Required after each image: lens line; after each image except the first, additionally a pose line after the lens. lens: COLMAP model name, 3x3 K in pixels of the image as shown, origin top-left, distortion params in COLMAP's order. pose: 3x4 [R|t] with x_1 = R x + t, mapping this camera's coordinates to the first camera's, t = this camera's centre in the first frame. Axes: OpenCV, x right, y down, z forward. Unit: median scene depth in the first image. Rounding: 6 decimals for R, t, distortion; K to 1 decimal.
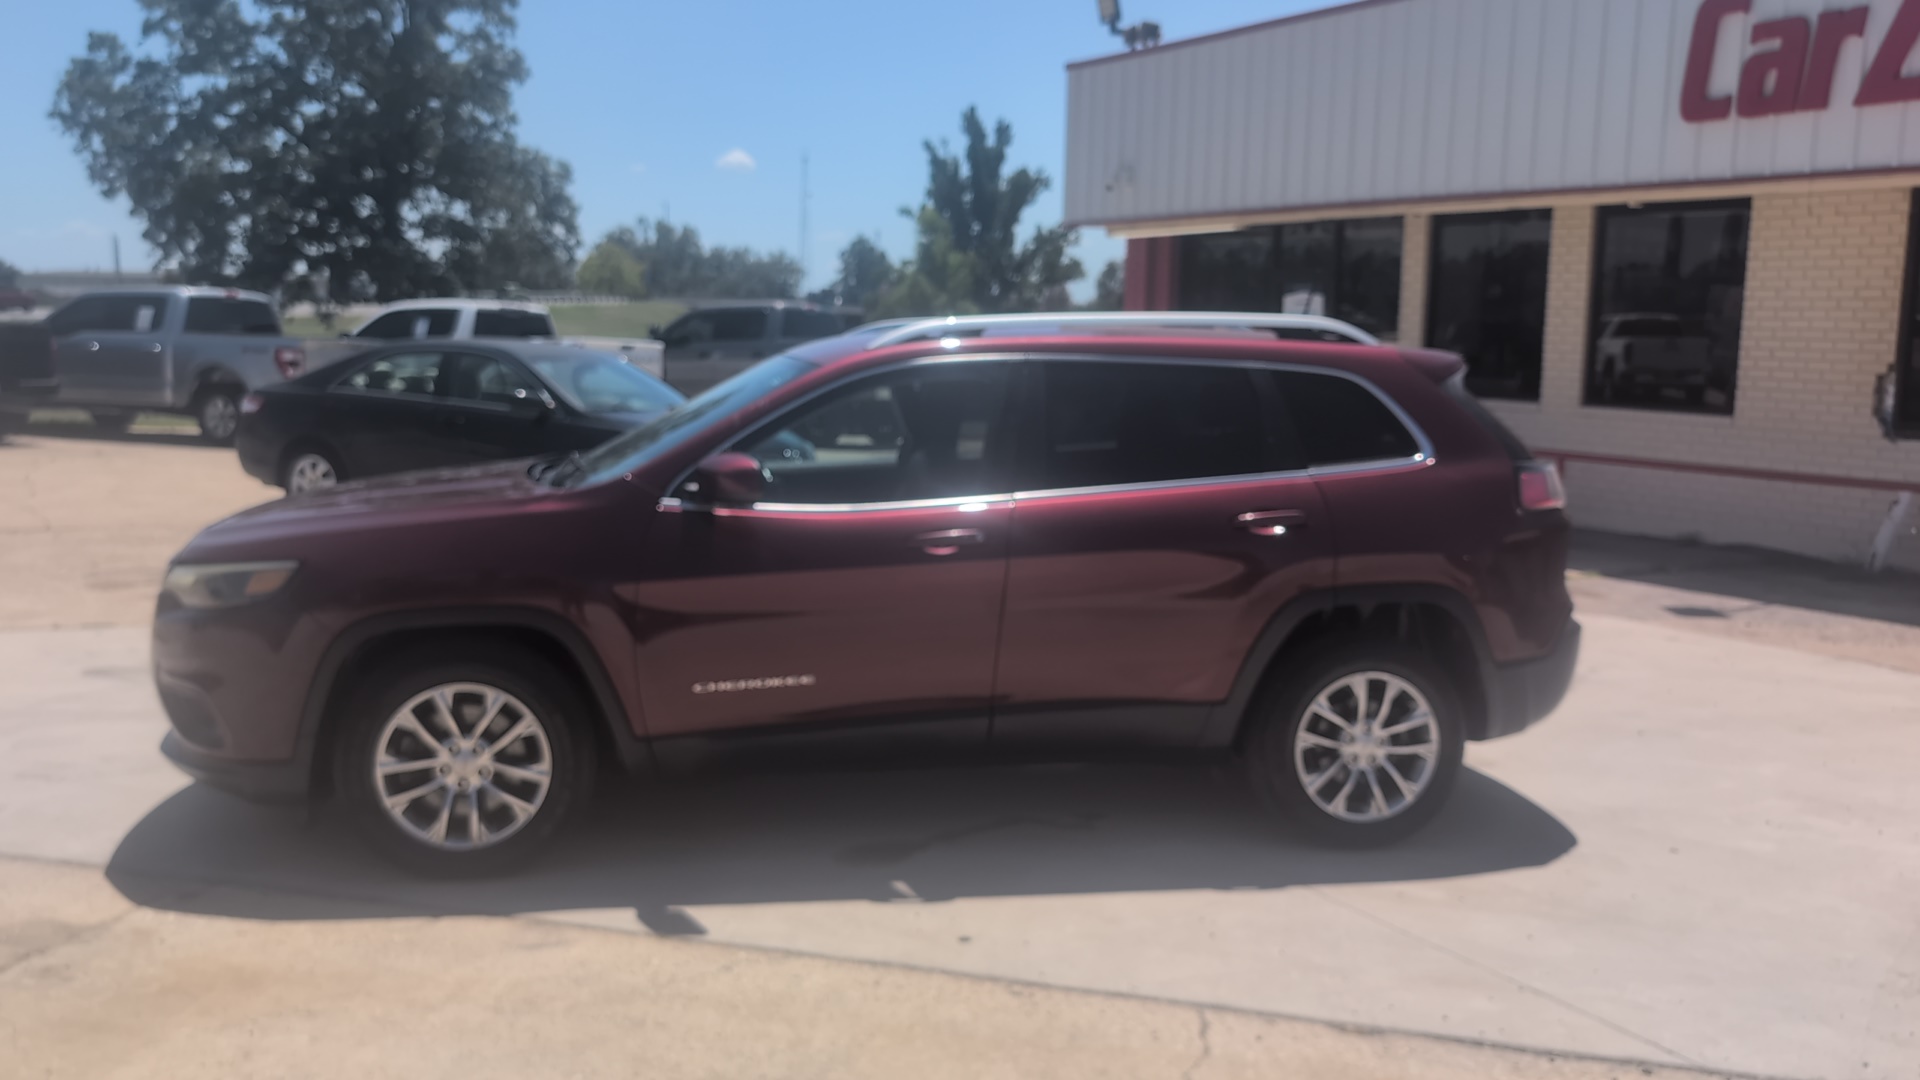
lens RADIAL K [[1613.4, 0, 960.0], [0, 1613.4, 540.0], [0, 0, 1]] dist [0.004892, -0.019472]
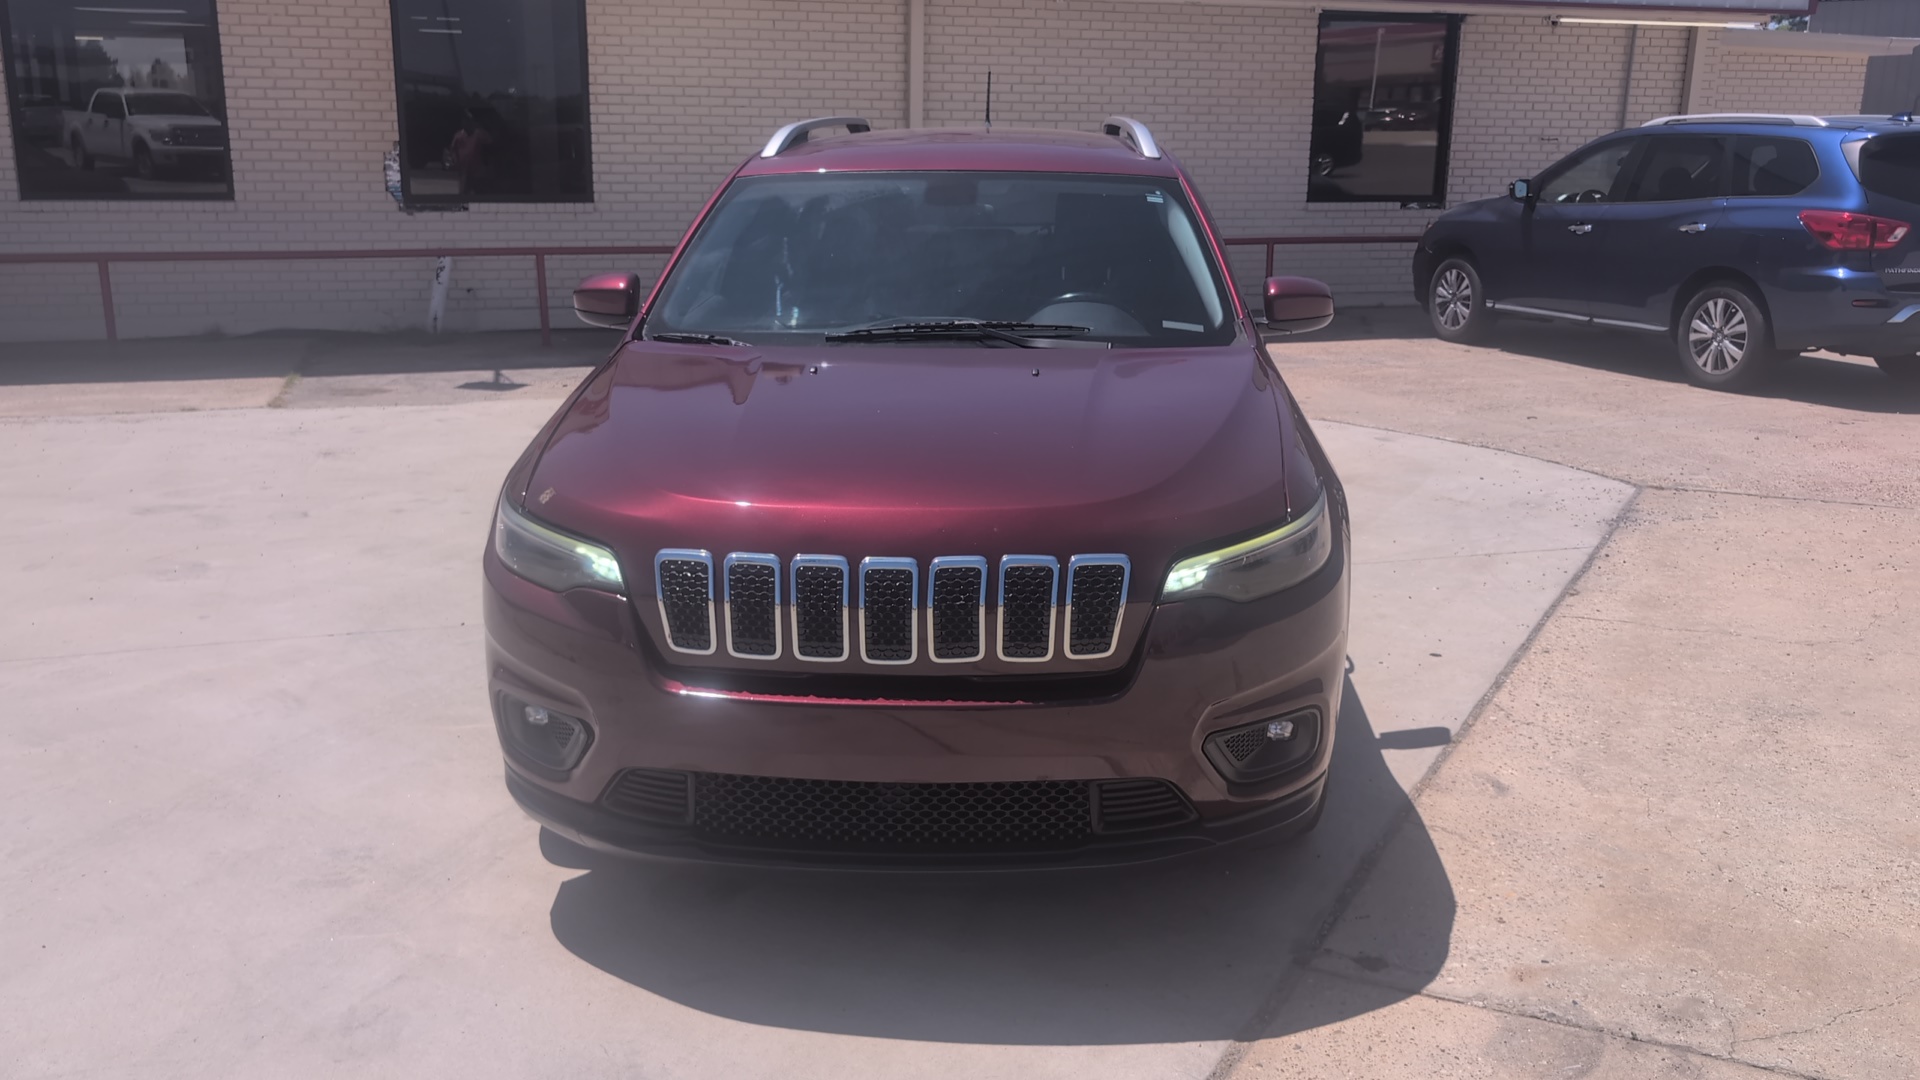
lens RADIAL K [[1617.5, 0, 966.2], [0, 1617.5, 545.1], [0, 0, 1]] dist [0.010095, 0.003035]
pose [[0.250011, -0.256778, 0.933574, -0.433223], [0.121921, 0.964868, 0.232735, -0.056749], [-0.960536, 0.055636, 0.272534, 0.362424]]
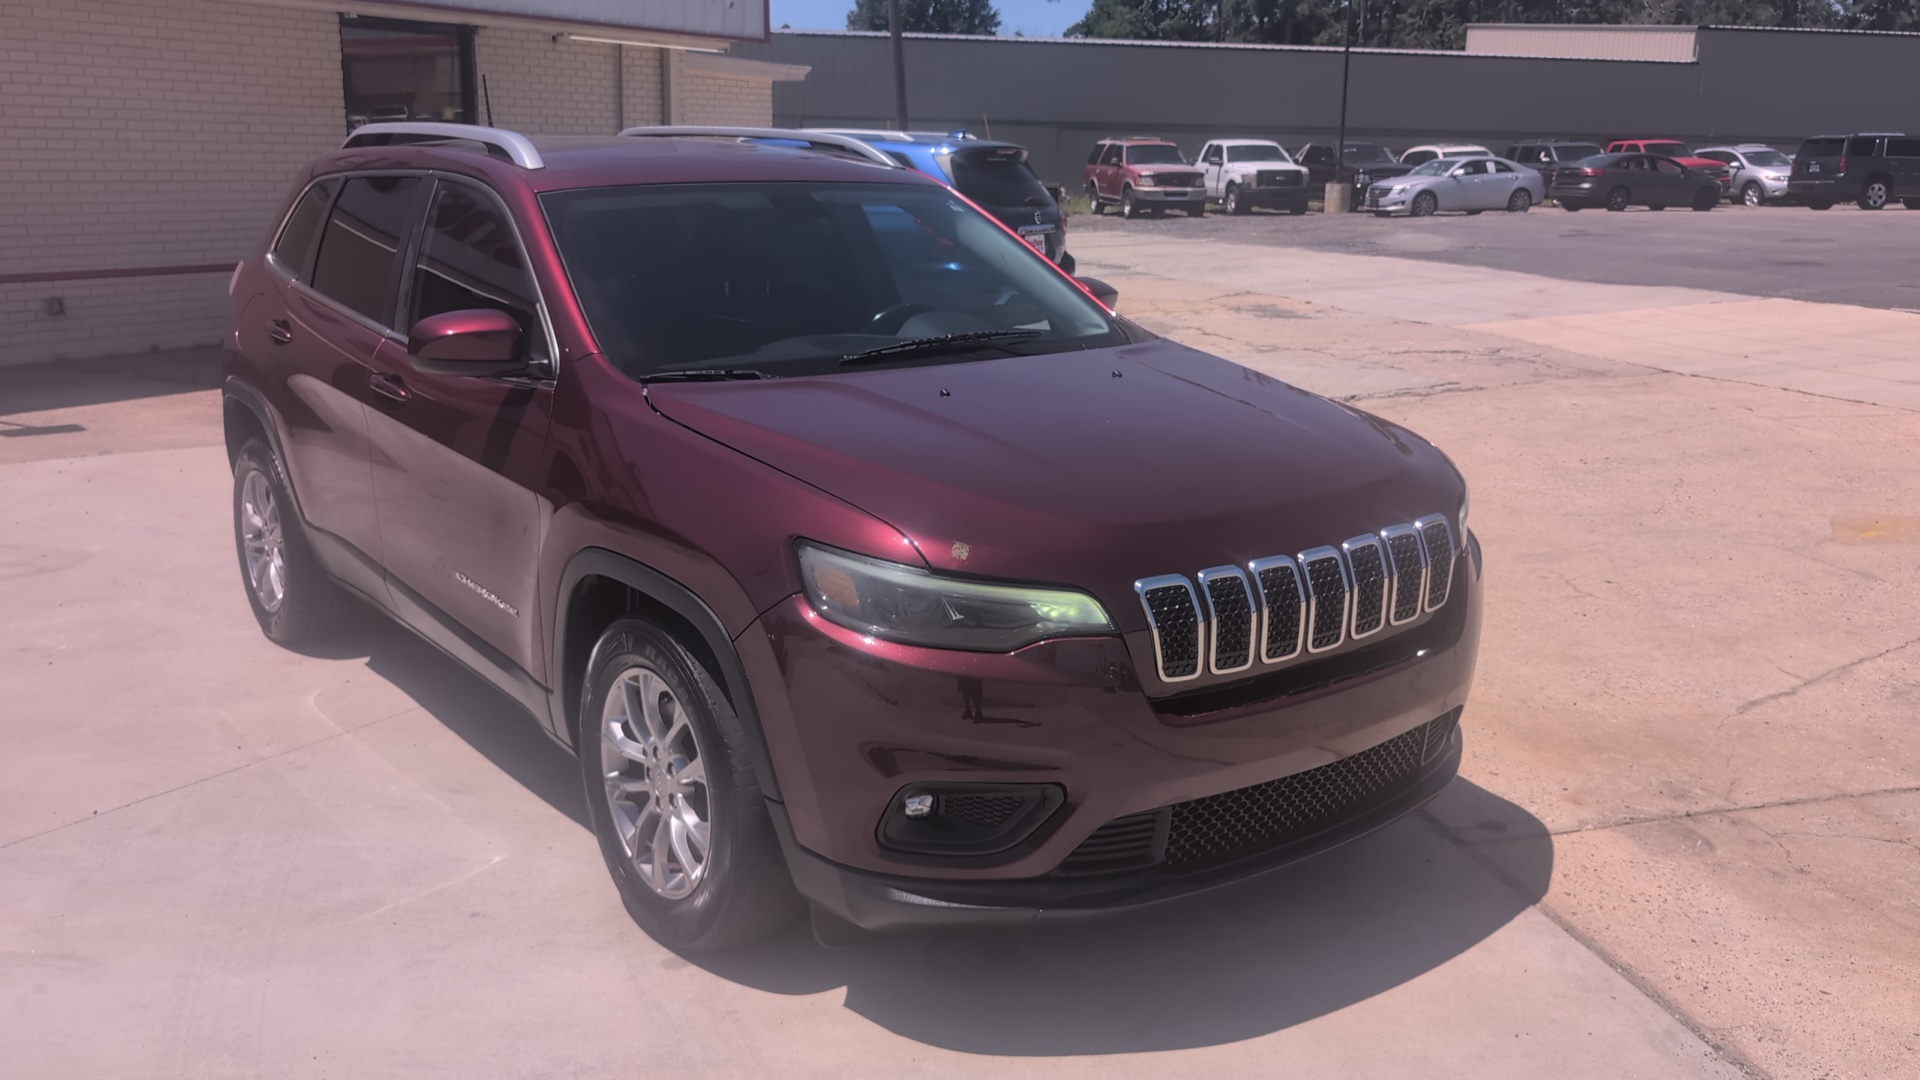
lens RADIAL K [[1627.3, 0, 971.3], [0, 1627.3, 552.6], [0, 0, 1]] dist [-0.000991, 0.006305]
pose [[-0.451394, -0.235024, 0.860818, -0.405900], [0.096424, 0.946195, 0.308897, -0.083847], [-0.887100, 0.222437, -0.404445, 0.592824]]
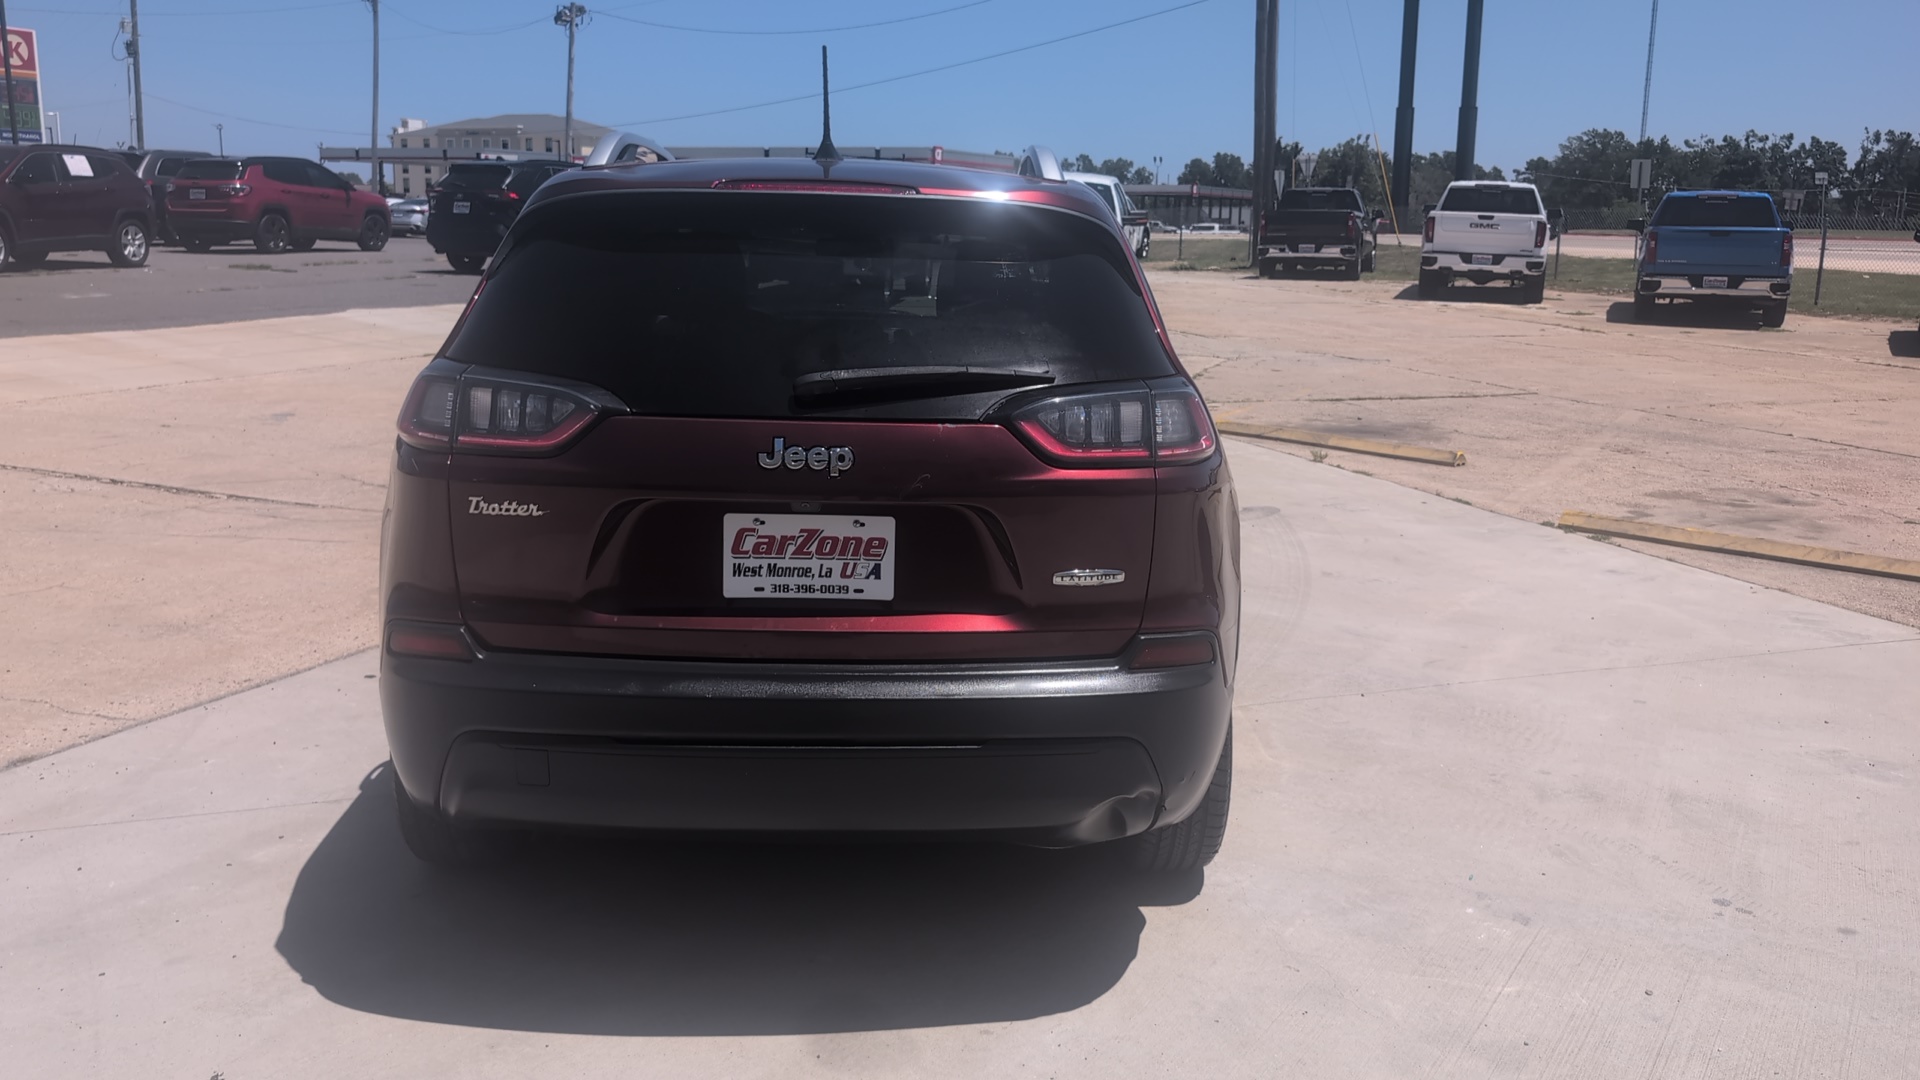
lens RADIAL K [[1617.5, 0, 966.2], [0, 1617.5, 545.1], [0, 0, 1]] dist [0.010095, 0.003035]
pose [[-0.145971, 0.172547, -0.974125, 0.401259], [-0.152498, 0.968978, 0.194487, -0.055461], [0.977464, 0.176942, -0.115130, 0.564523]]
